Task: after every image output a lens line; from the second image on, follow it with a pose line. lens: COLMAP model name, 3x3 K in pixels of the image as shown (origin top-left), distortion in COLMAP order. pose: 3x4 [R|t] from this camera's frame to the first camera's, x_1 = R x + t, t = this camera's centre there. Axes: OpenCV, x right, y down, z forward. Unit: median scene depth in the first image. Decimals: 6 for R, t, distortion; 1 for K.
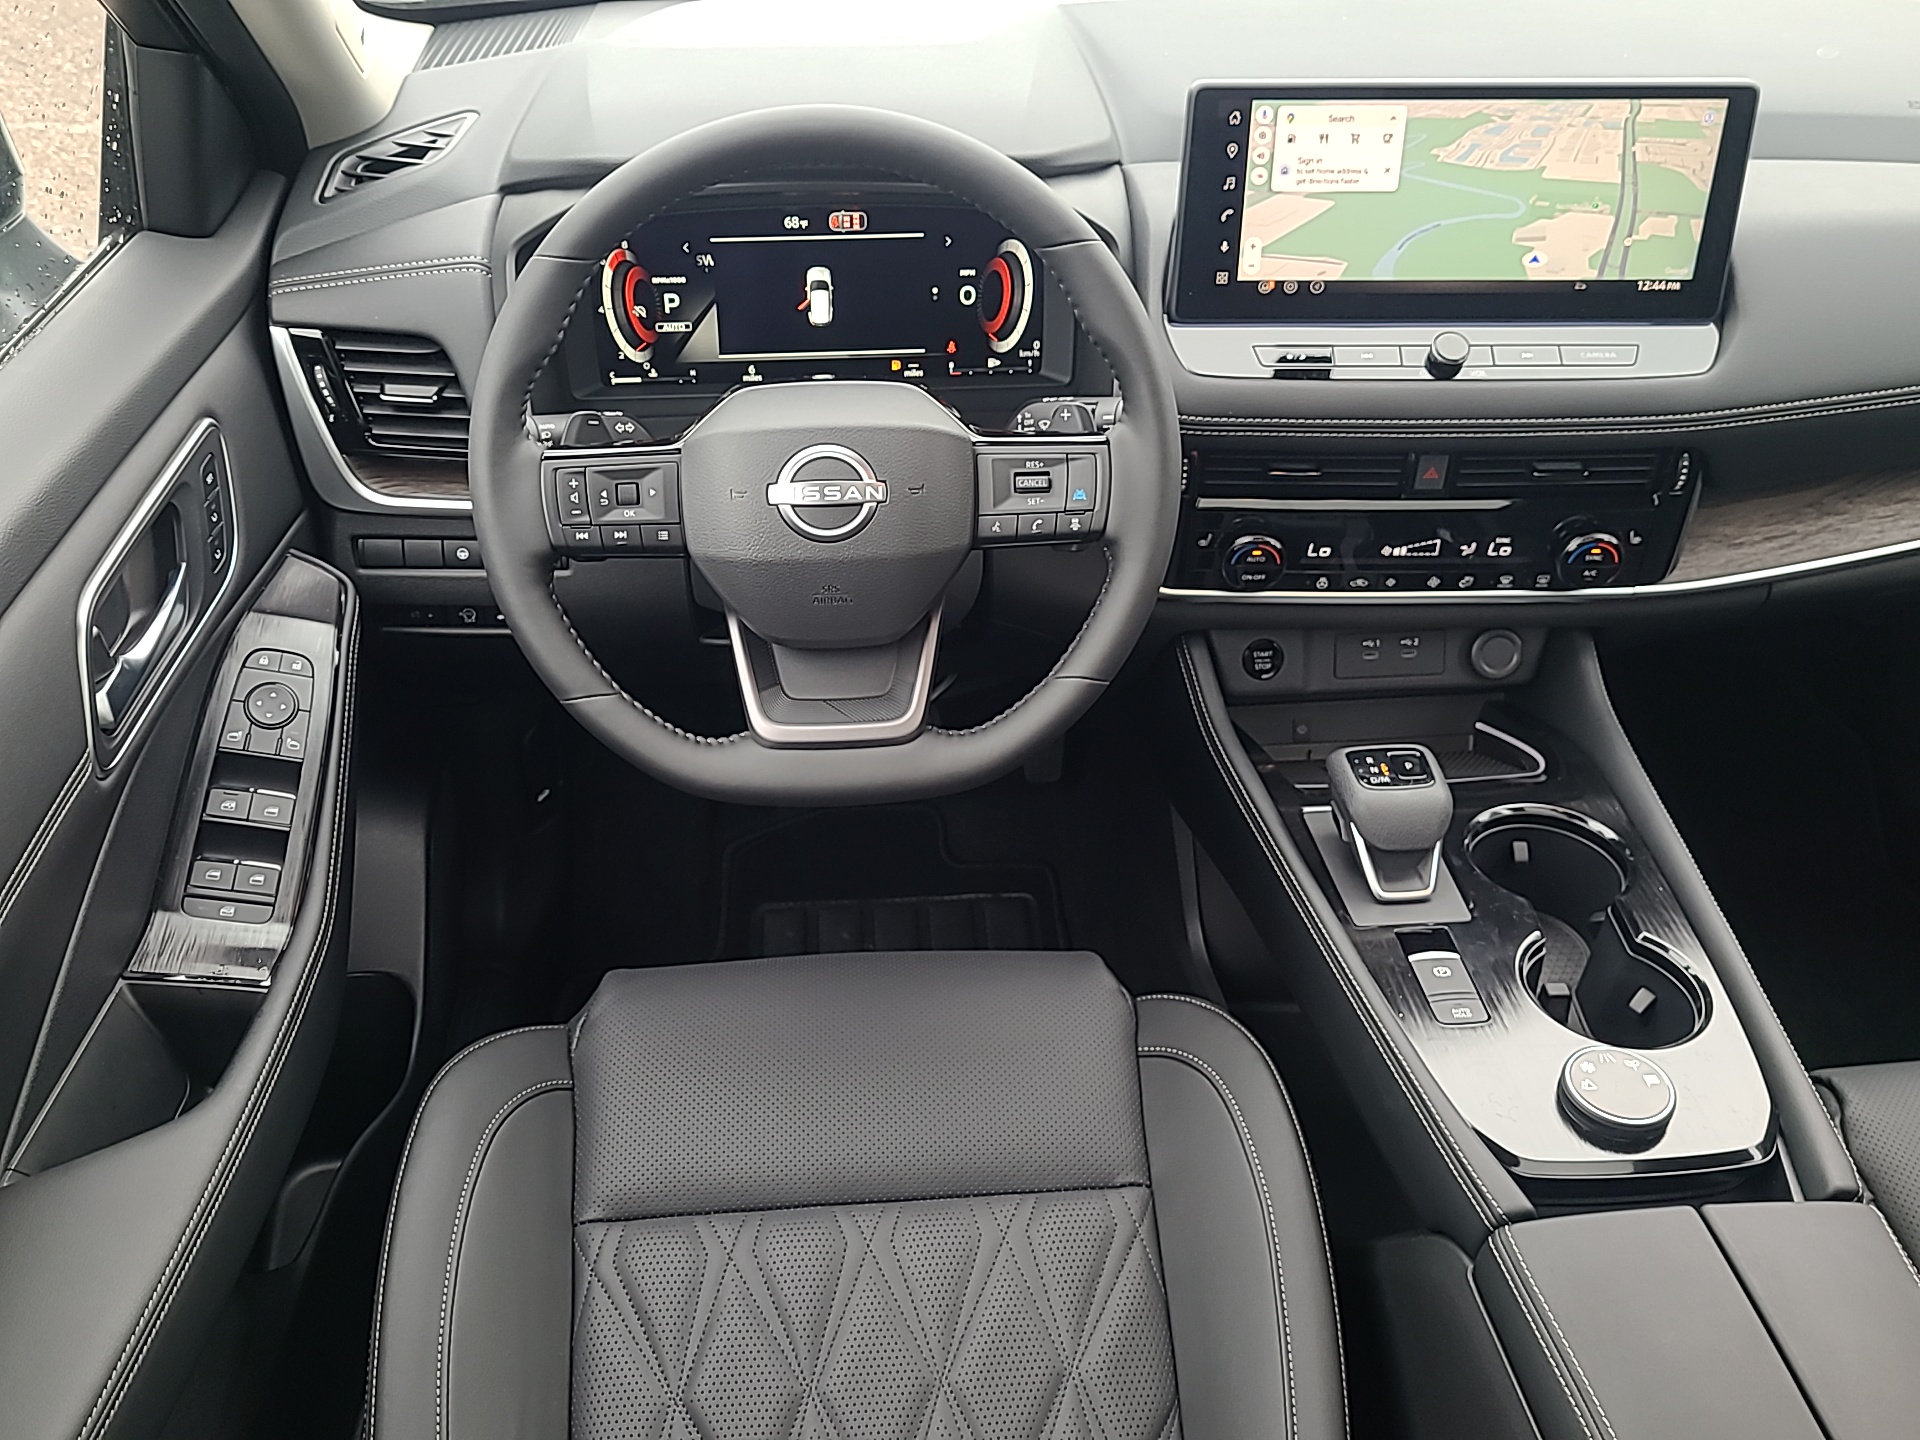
lens RADIAL K [[1685.4, 0, 941.1], [0, 1685.4, 713.6], [0, 0, 1]] dist [0.019335, -0.015725]
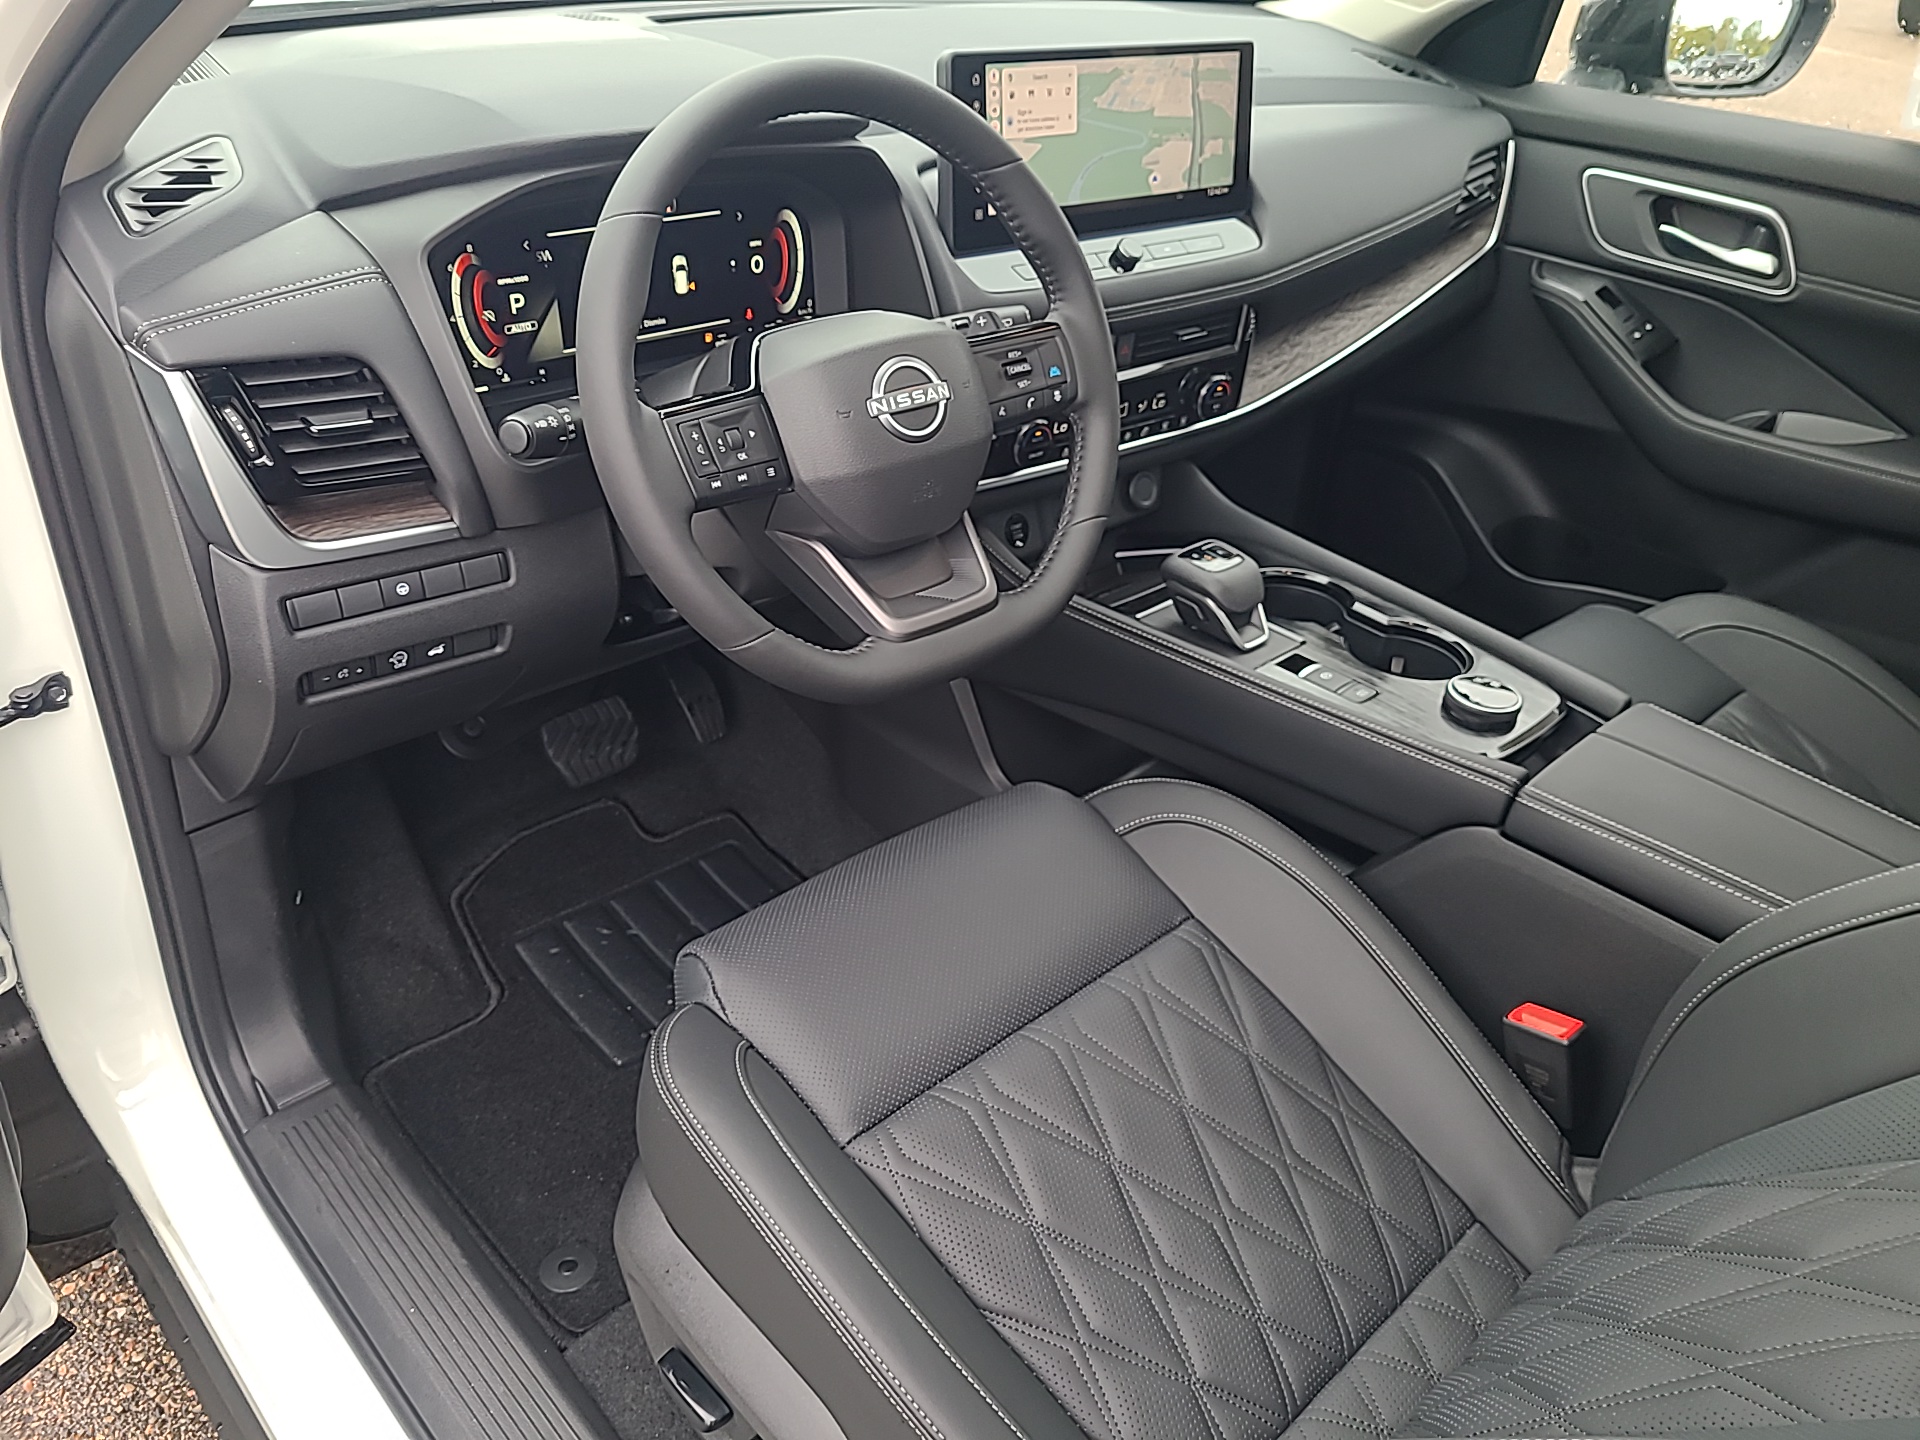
lens RADIAL K [[1448.2, 0, 956.6], [0, 1448.2, 712.6], [0, 0, 1]] dist [0.011363, -0.002224]
pose [[0.775445, -0.288606, 0.561598, -0.513966], [0.302691, 0.950478, 0.070500, 0.006850], [-0.554133, 0.115322, 0.824401, 0.170873]]
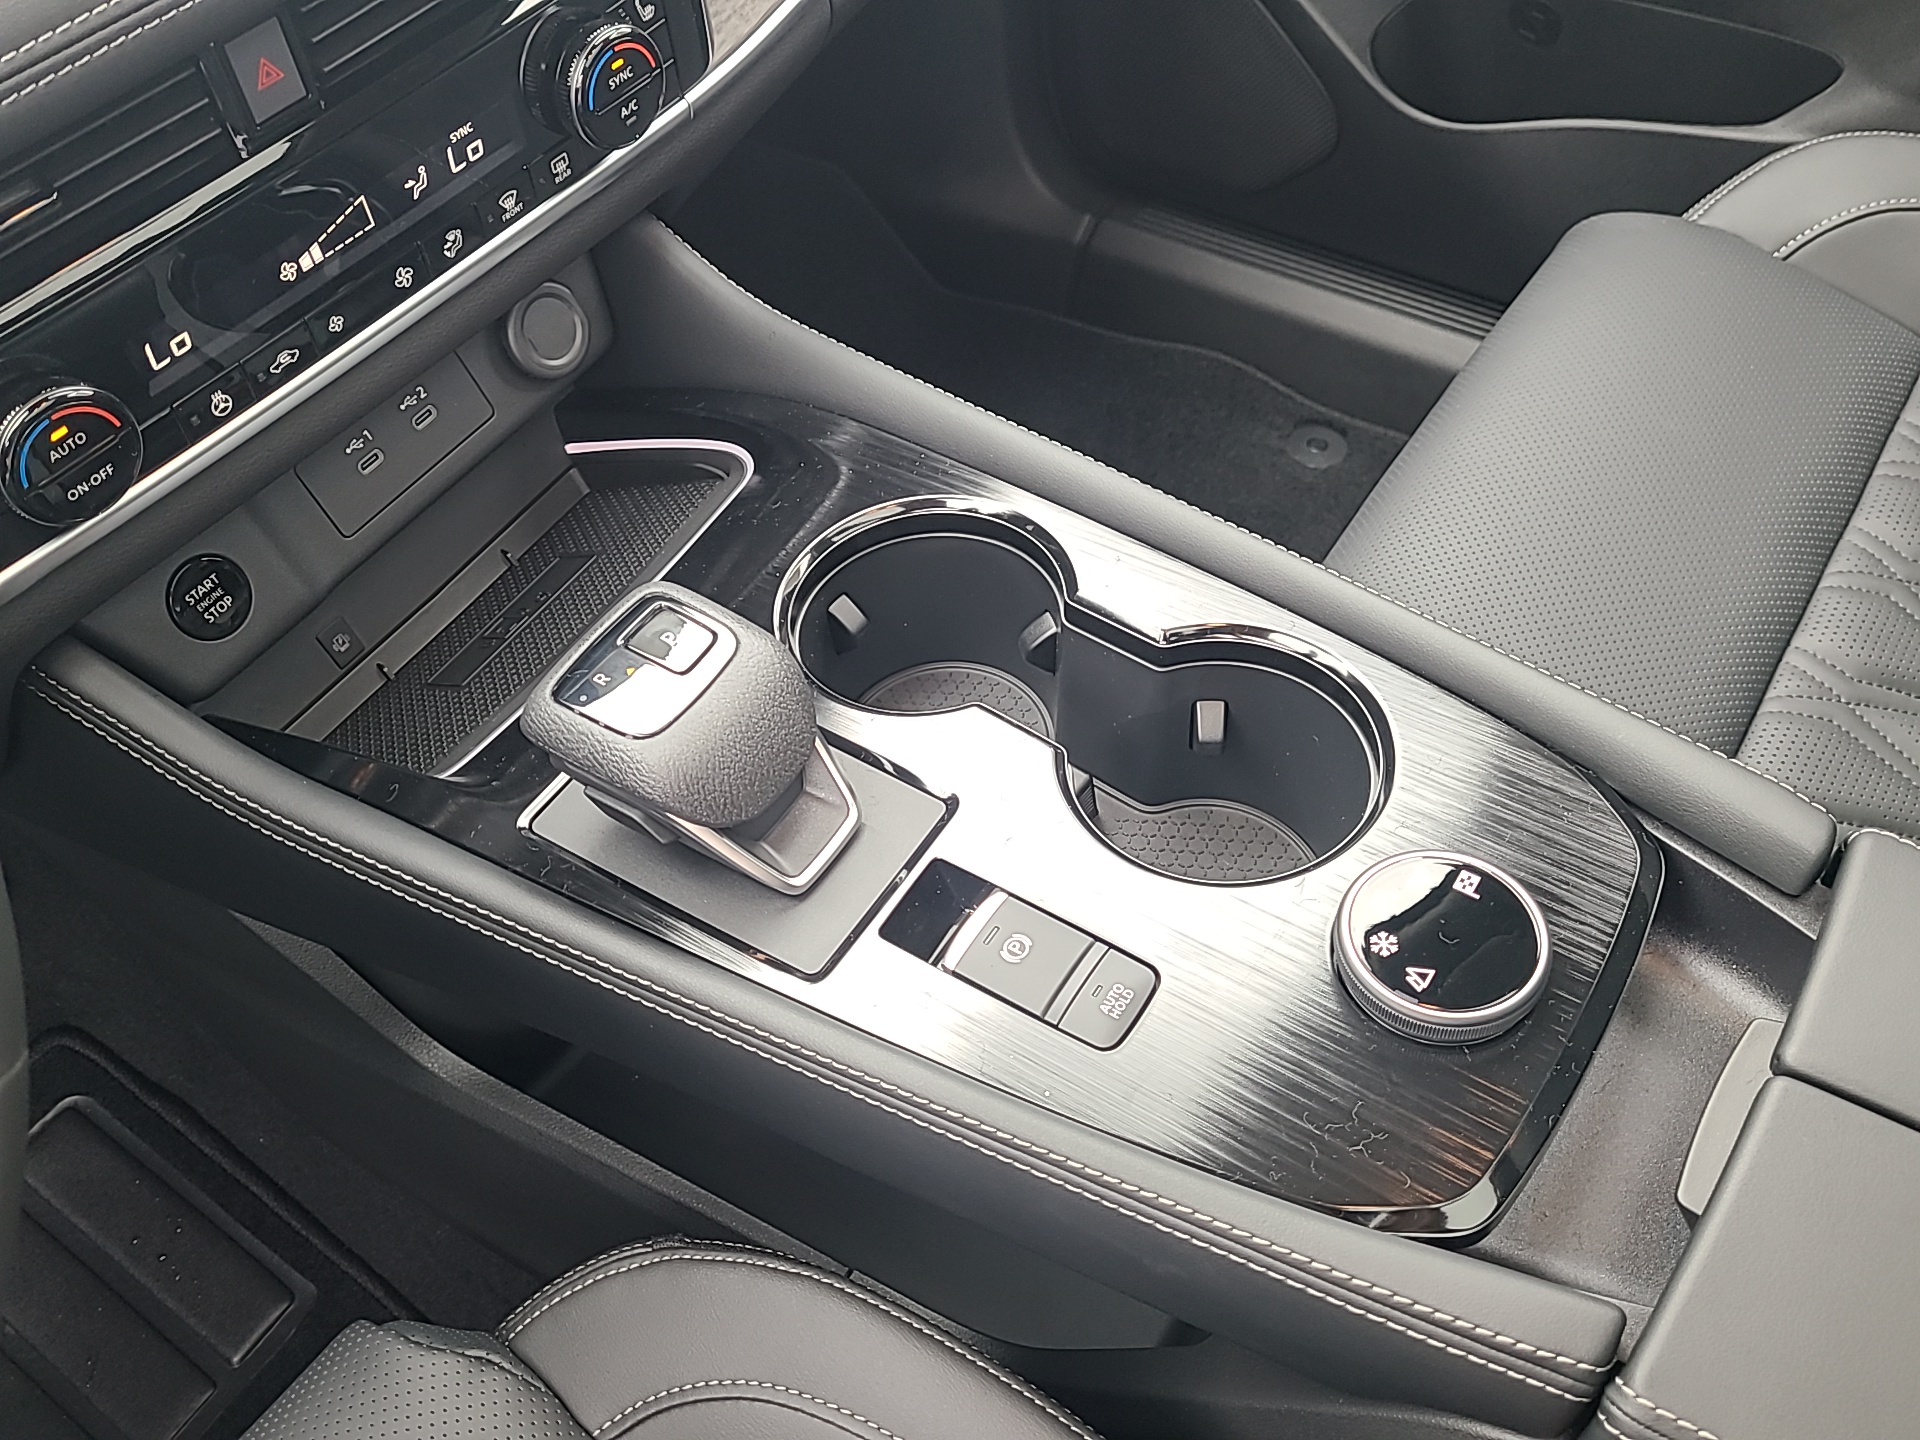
lens RADIAL K [[1685.4, 0, 941.1], [0, 1685.4, 713.6], [0, 0, 1]] dist [0.019335, -0.015725]
pose [[0.622125, -0.638600, 0.452935, 0.085648], [0.520591, 0.769518, 0.369901, -0.081902], [-0.584761, 0.005669, 0.811186, 0.515290]]
